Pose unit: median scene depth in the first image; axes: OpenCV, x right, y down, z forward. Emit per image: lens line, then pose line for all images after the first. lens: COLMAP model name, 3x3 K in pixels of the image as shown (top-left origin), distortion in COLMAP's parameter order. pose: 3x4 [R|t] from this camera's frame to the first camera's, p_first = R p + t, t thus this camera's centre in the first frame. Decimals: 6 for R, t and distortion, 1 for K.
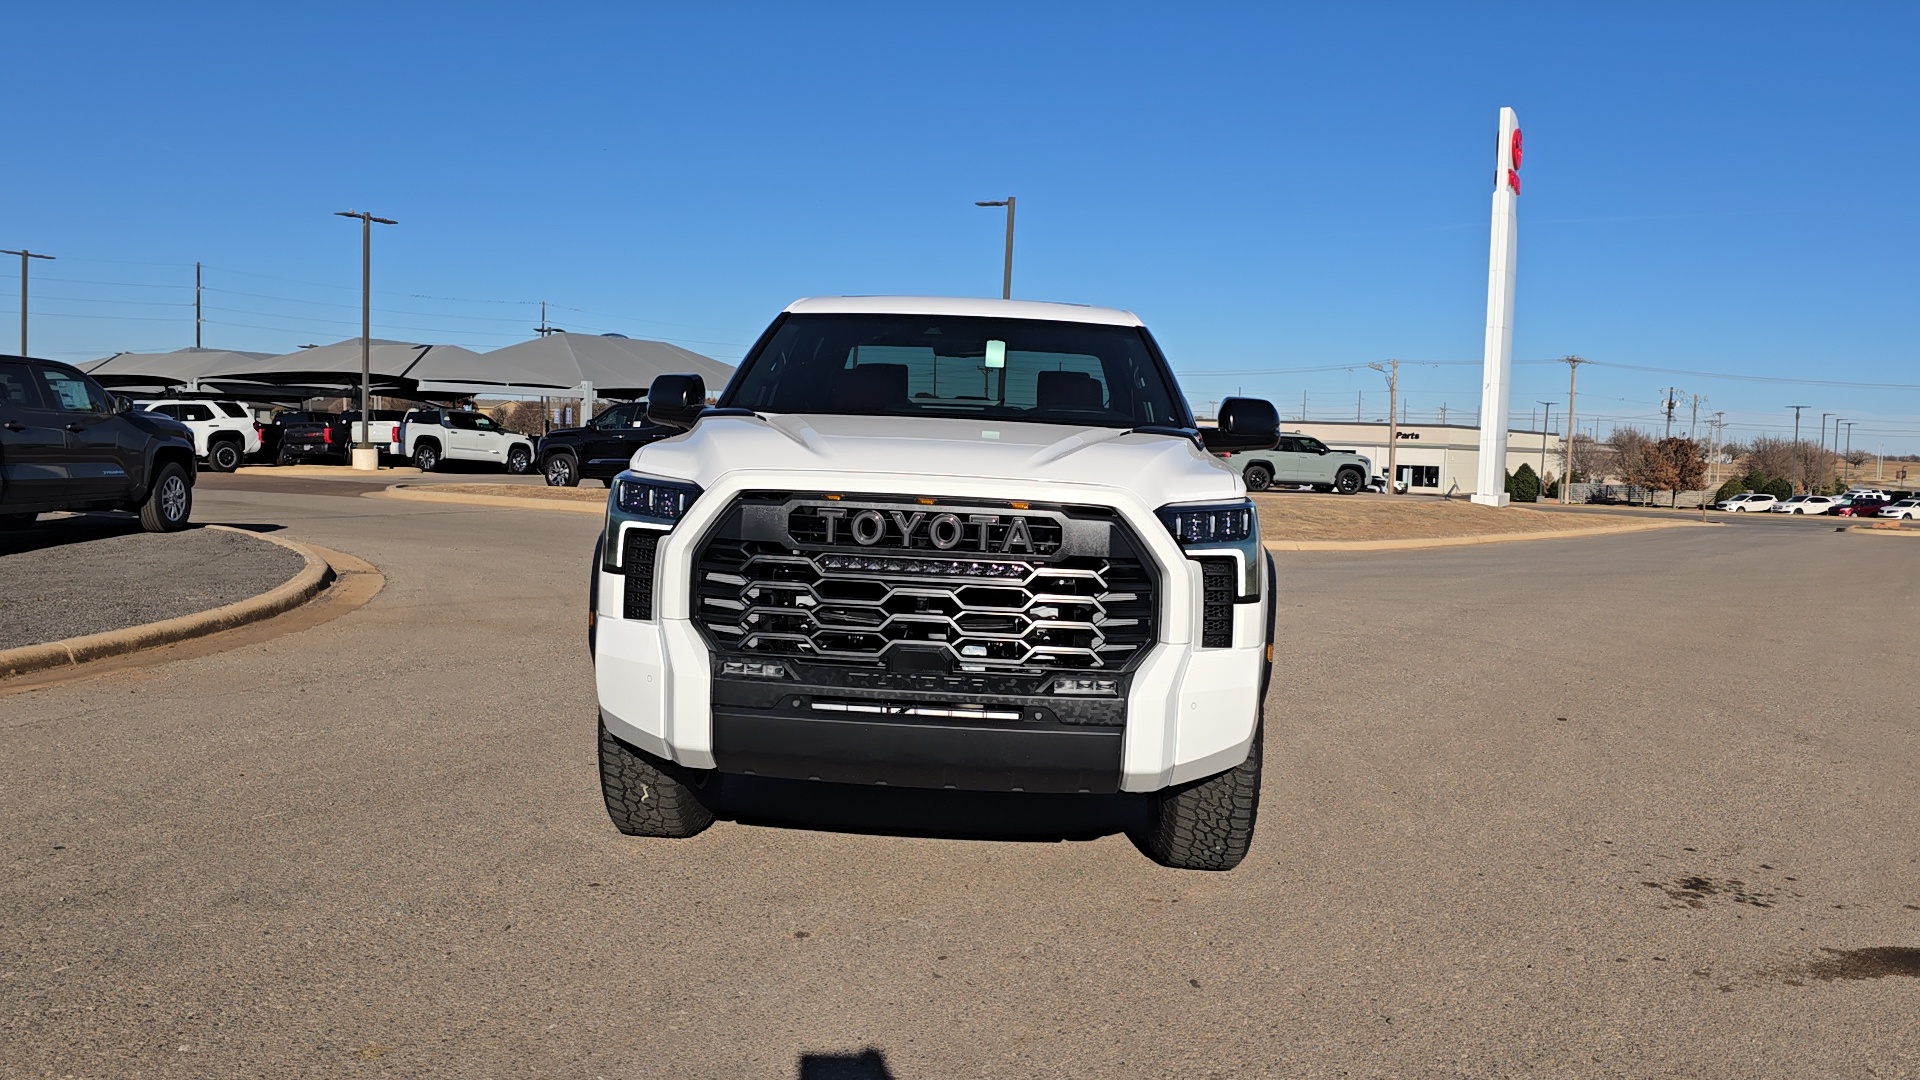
lens RADIAL K [[1608.7, 0, 952.3], [0, 1608.7, 544.7], [0, 0, 1]] dist [0.007519, -0.017396]
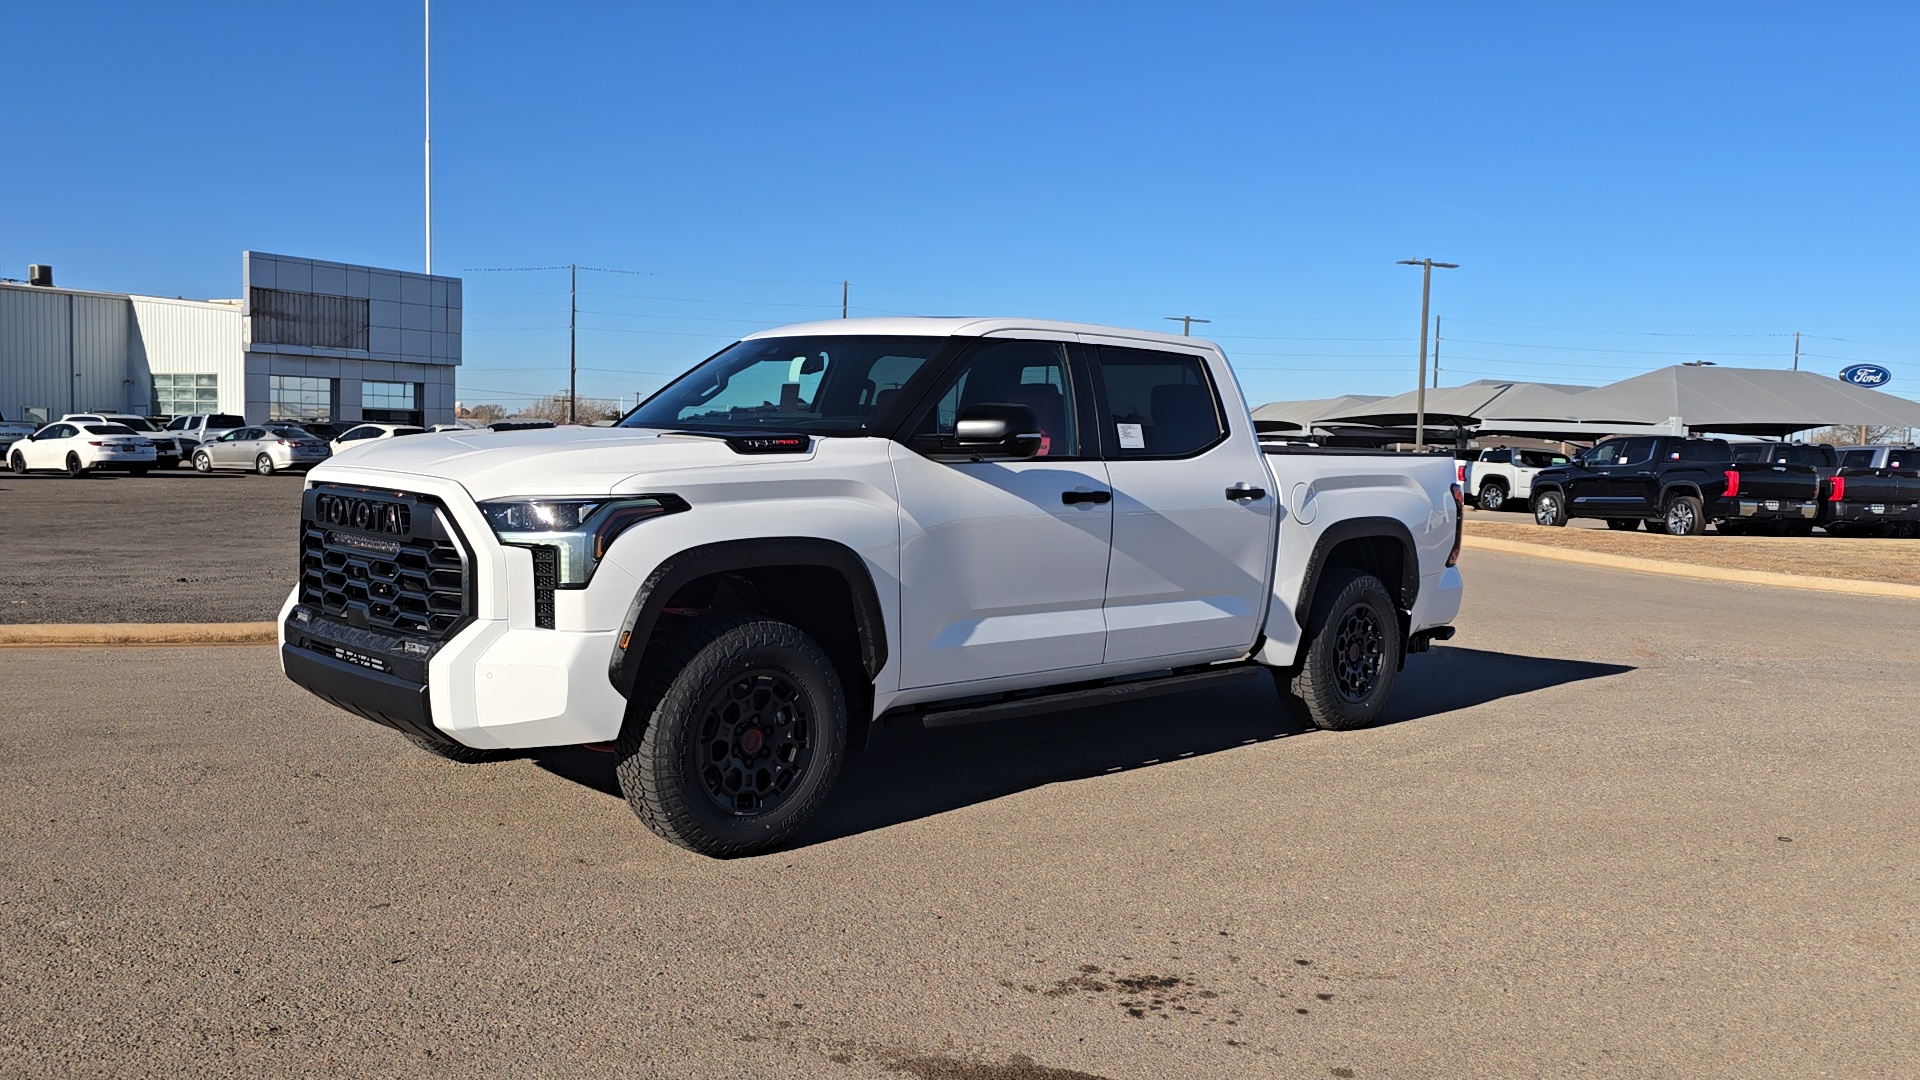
lens RADIAL K [[1608.7, 0, 947.6], [0, 1608.7, 537.4], [0, 0, 1]] dist [0.007519, -0.017396]
pose [[0.724772, 0.029531, -0.688355, 0.159462], [-0.051361, 0.998617, -0.011237, 0.000014], [0.687071, 0.043499, 0.725287, 0.055662]]
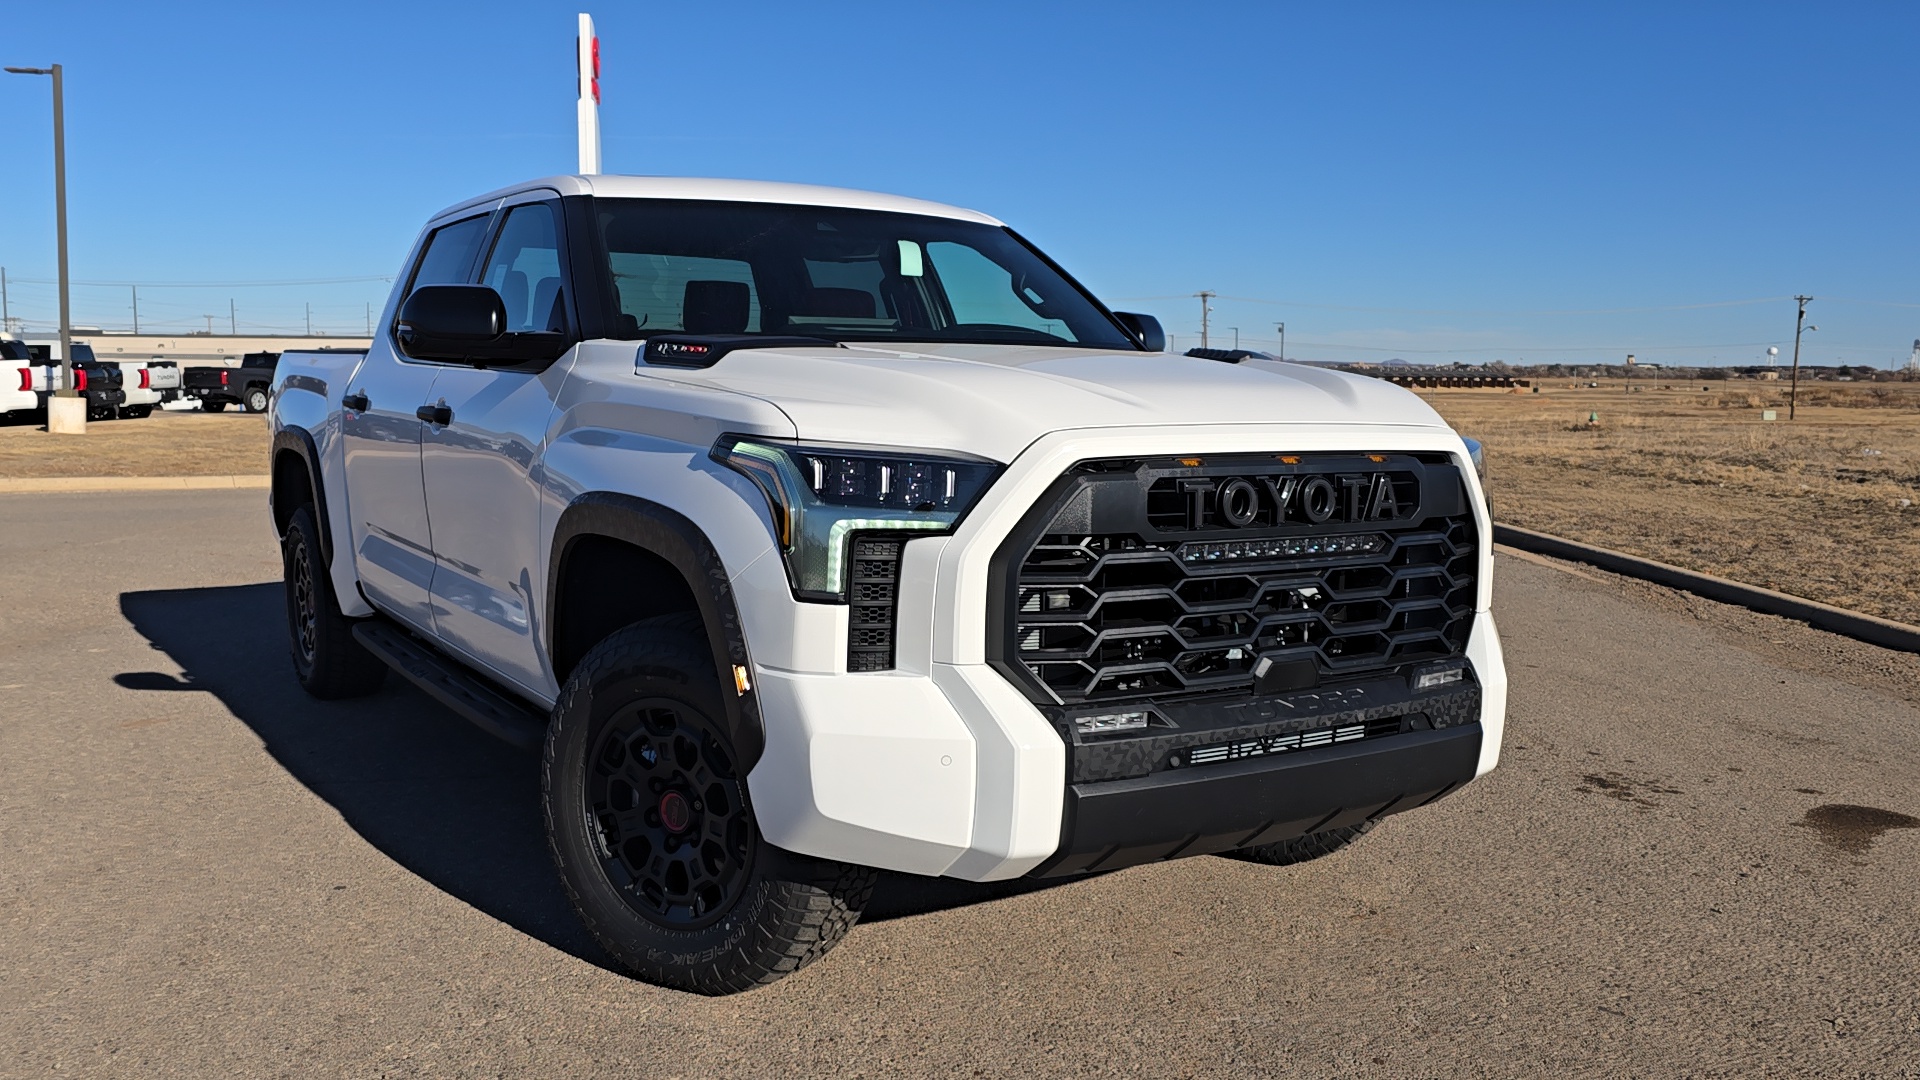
lens RADIAL K [[1608.7, 0, 991.2], [0, 1608.7, 564.5], [0, 0, 1]] dist [0.007519, -0.017396]
pose [[0.812910, -0.095691, 0.574474, -0.074958], [0.058154, 0.994816, 0.083417, -0.006622], [-0.579479, -0.034402, 0.814261, 0.065231]]
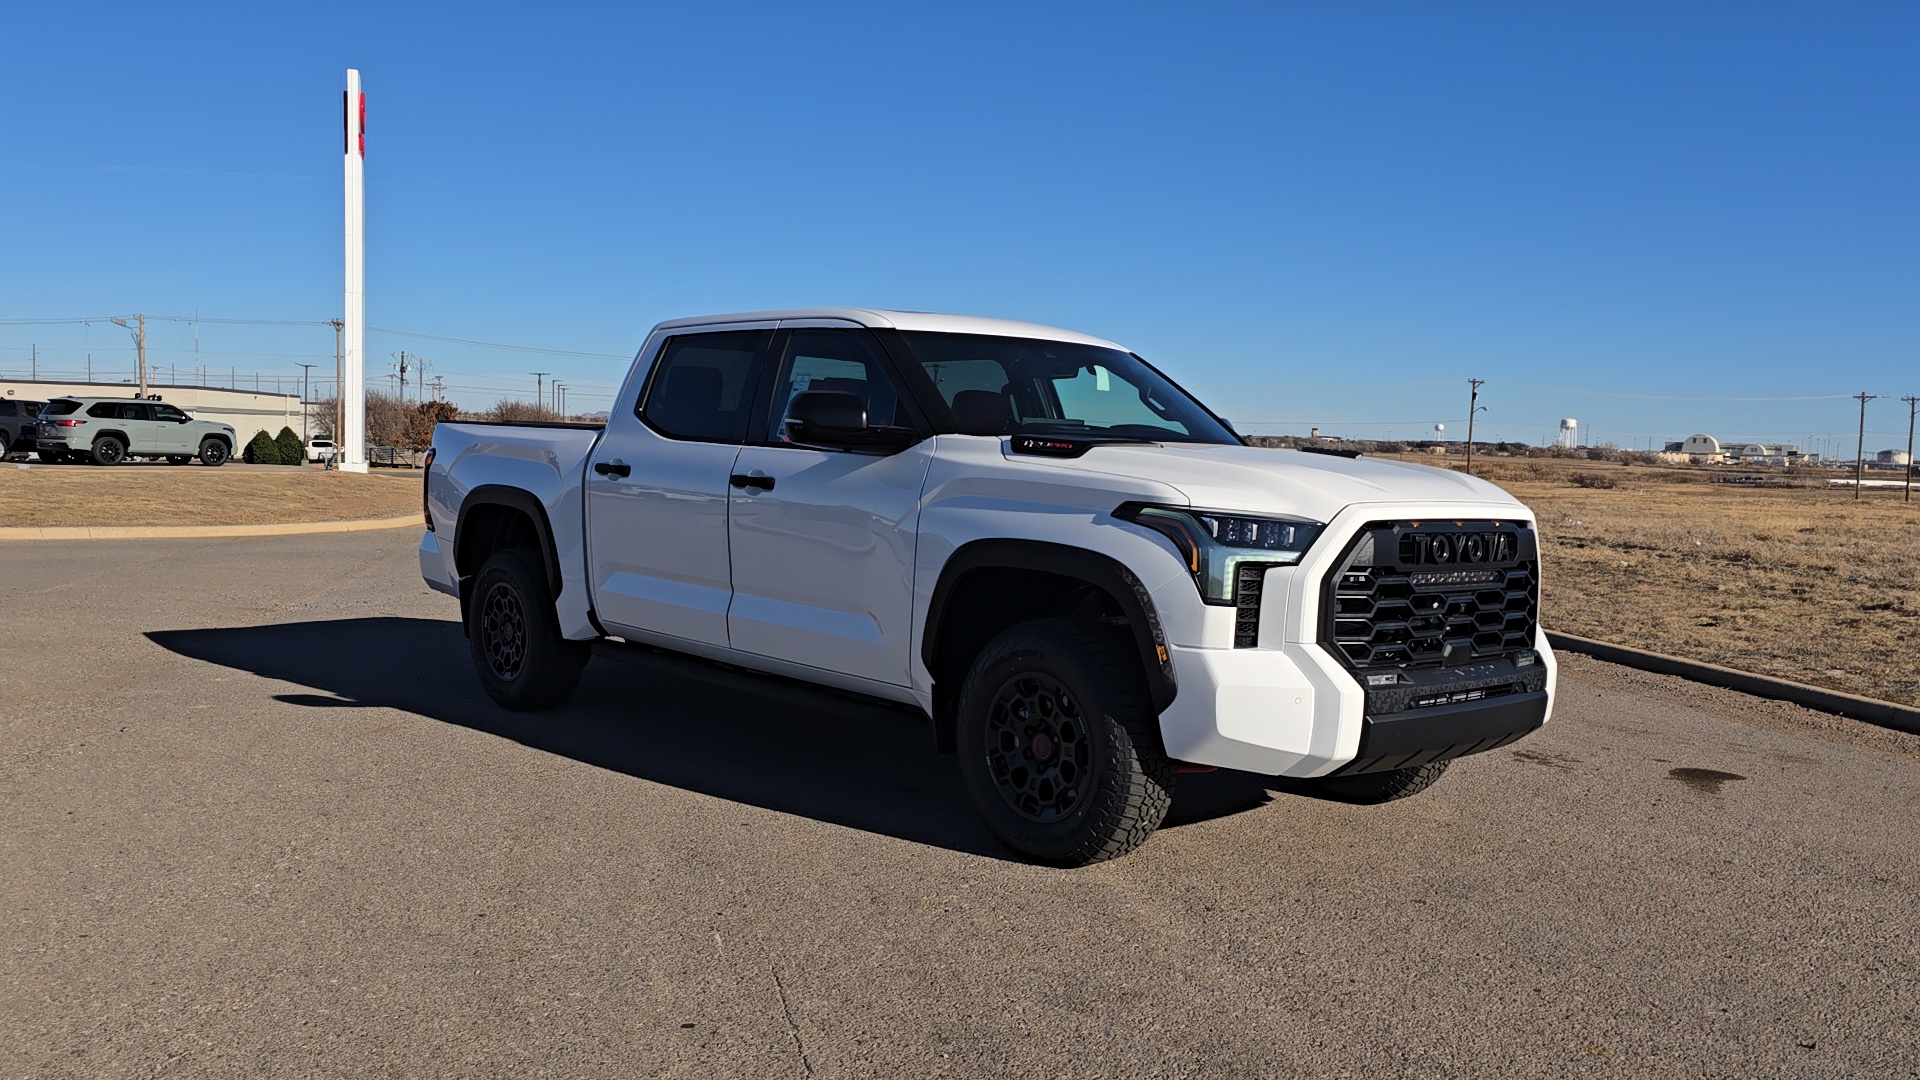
lens RADIAL K [[1608.7, 0, 959.6], [0, 1608.7, 538.5], [0, 0, 1]] dist [0.007519, -0.017396]
pose [[0.708318, -0.056361, 0.703639, -0.152921], [0.041426, 0.998408, 0.038270, -0.010466], [-0.704676, 0.002042, 0.709526, 0.055597]]
